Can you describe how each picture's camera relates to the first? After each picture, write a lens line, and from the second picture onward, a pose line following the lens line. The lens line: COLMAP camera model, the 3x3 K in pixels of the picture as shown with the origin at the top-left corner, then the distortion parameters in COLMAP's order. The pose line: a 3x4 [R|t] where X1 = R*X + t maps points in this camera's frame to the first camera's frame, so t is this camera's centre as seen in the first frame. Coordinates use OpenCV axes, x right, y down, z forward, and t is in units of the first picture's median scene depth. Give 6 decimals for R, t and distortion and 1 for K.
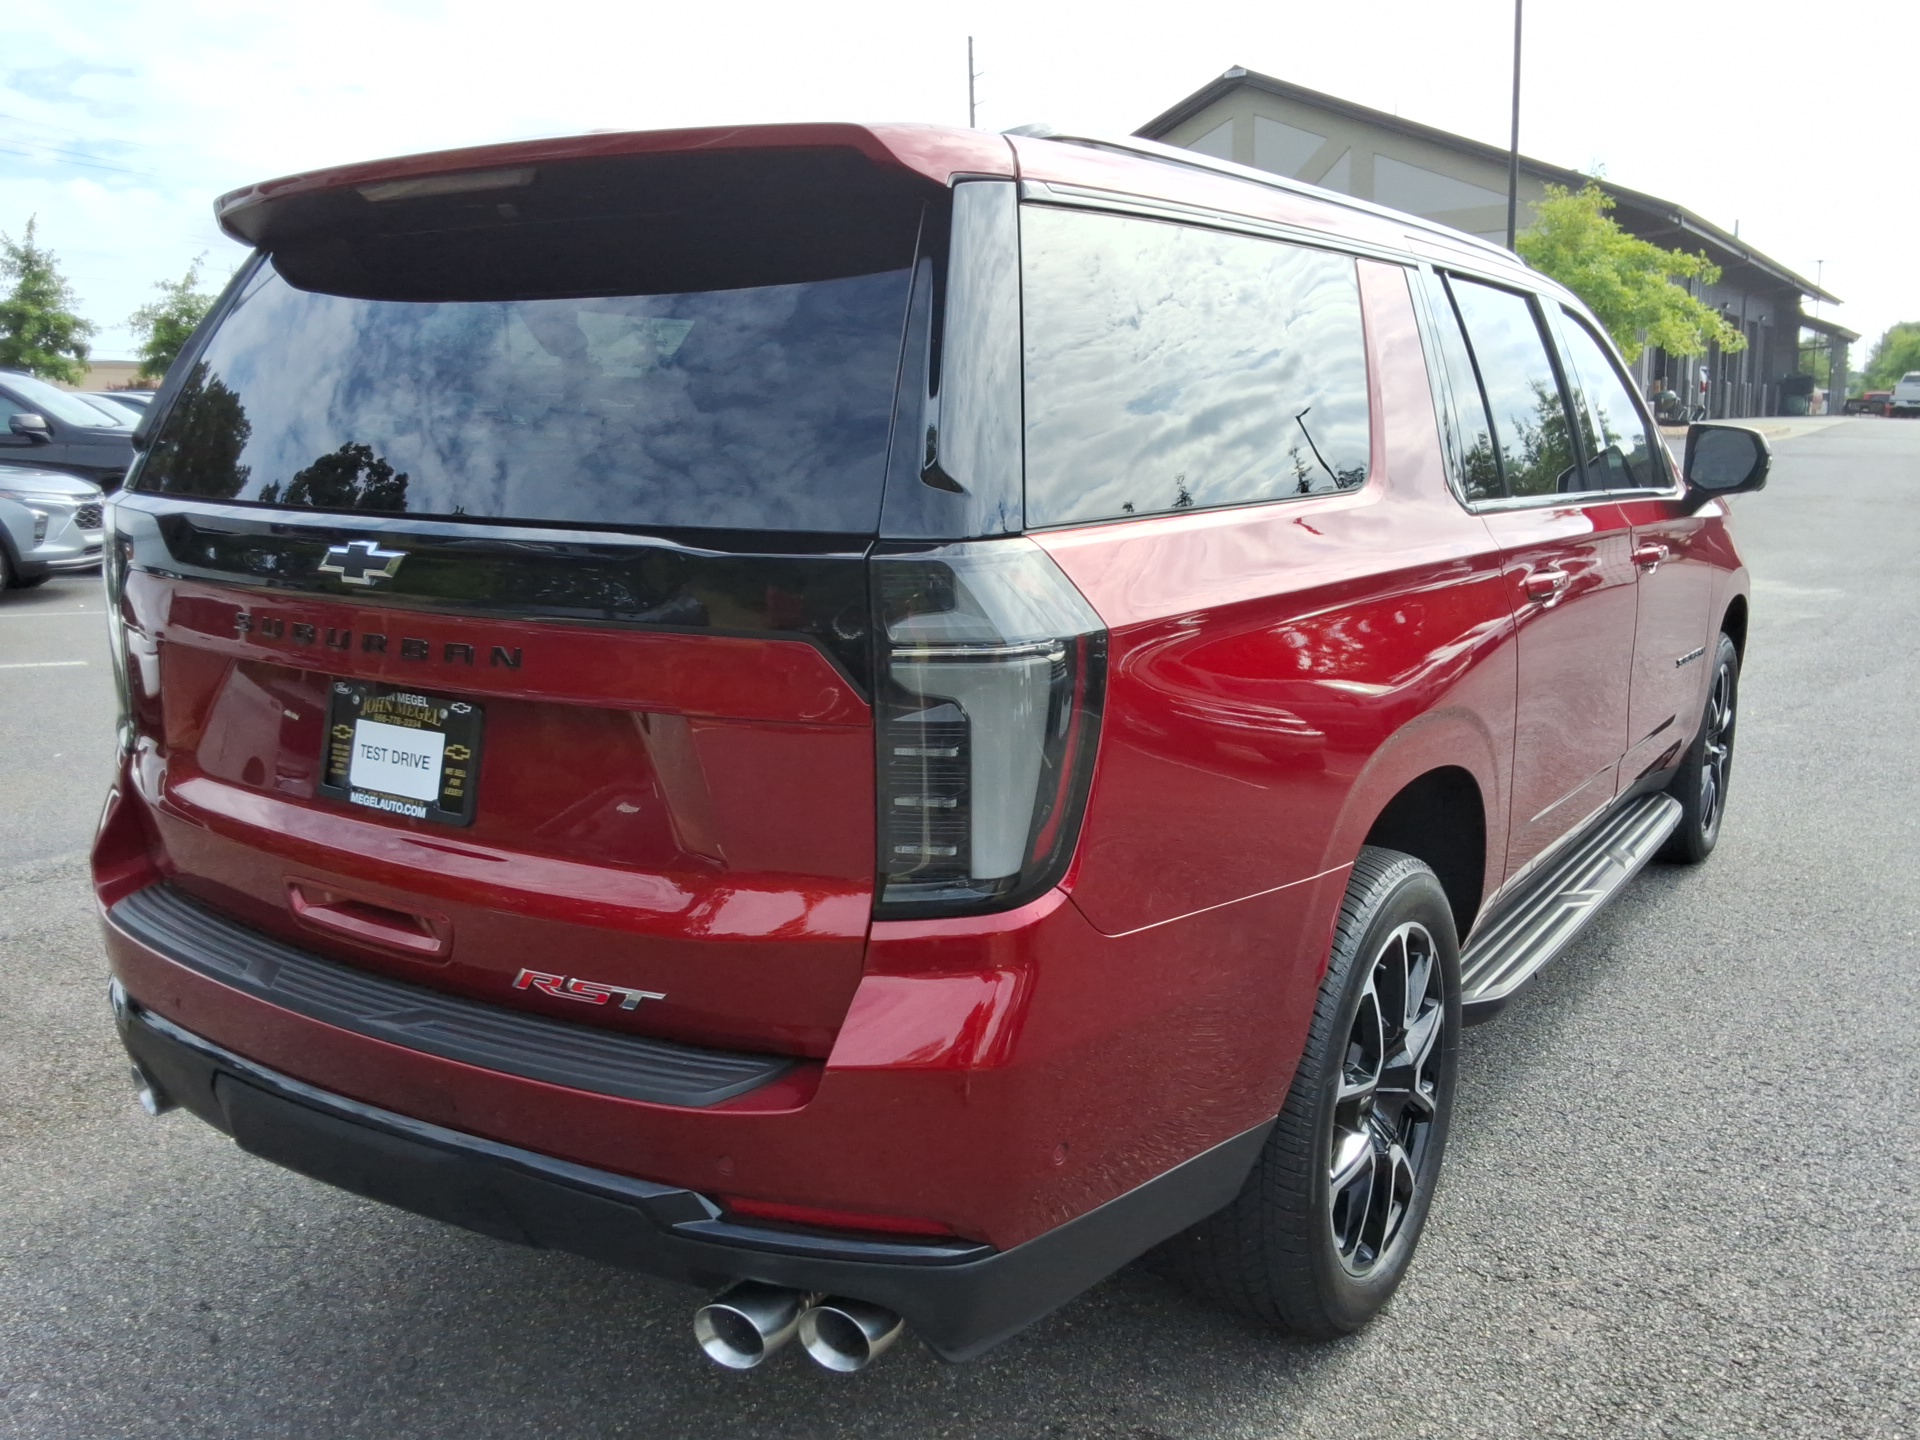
lens RADIAL K [[1536.1, 0, 979.6], [0, 1536.1, 729.8], [0, 0, 1]] dist [0.123205, -0.185481]
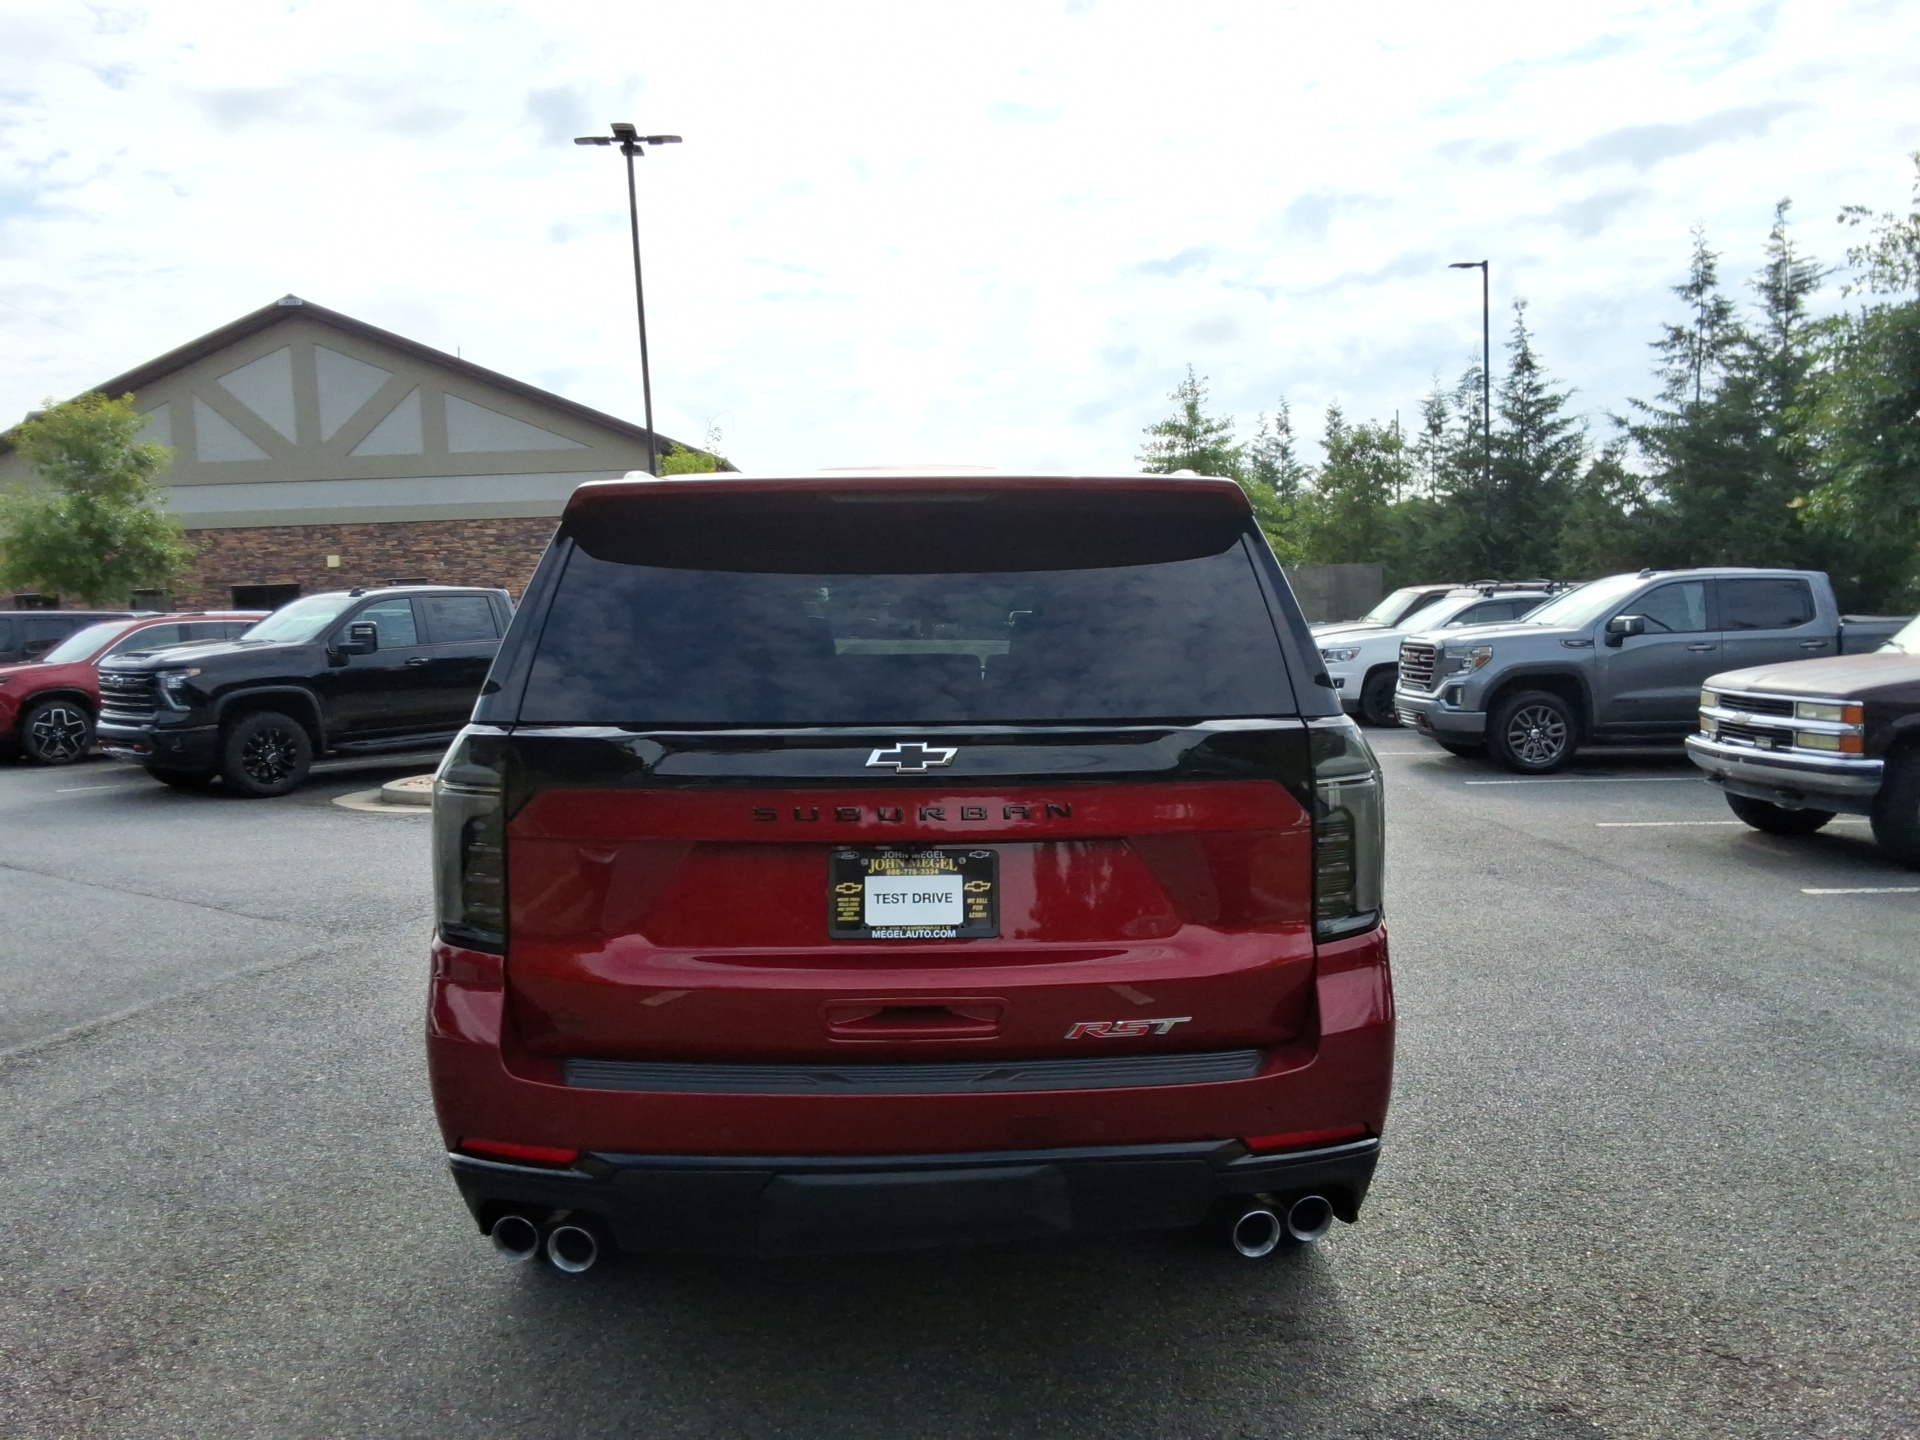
lens RADIAL K [[1536.1, 0, 965.3], [0, 1536.1, 740.2], [0, 0, 1]] dist [0.123205, -0.185481]
pose [[0.823343, -0.051881, 0.565169, -1.118202], [0.126322, 0.987585, -0.093370, 0.012463], [-0.553308, 0.148269, 0.819675, -0.157753]]
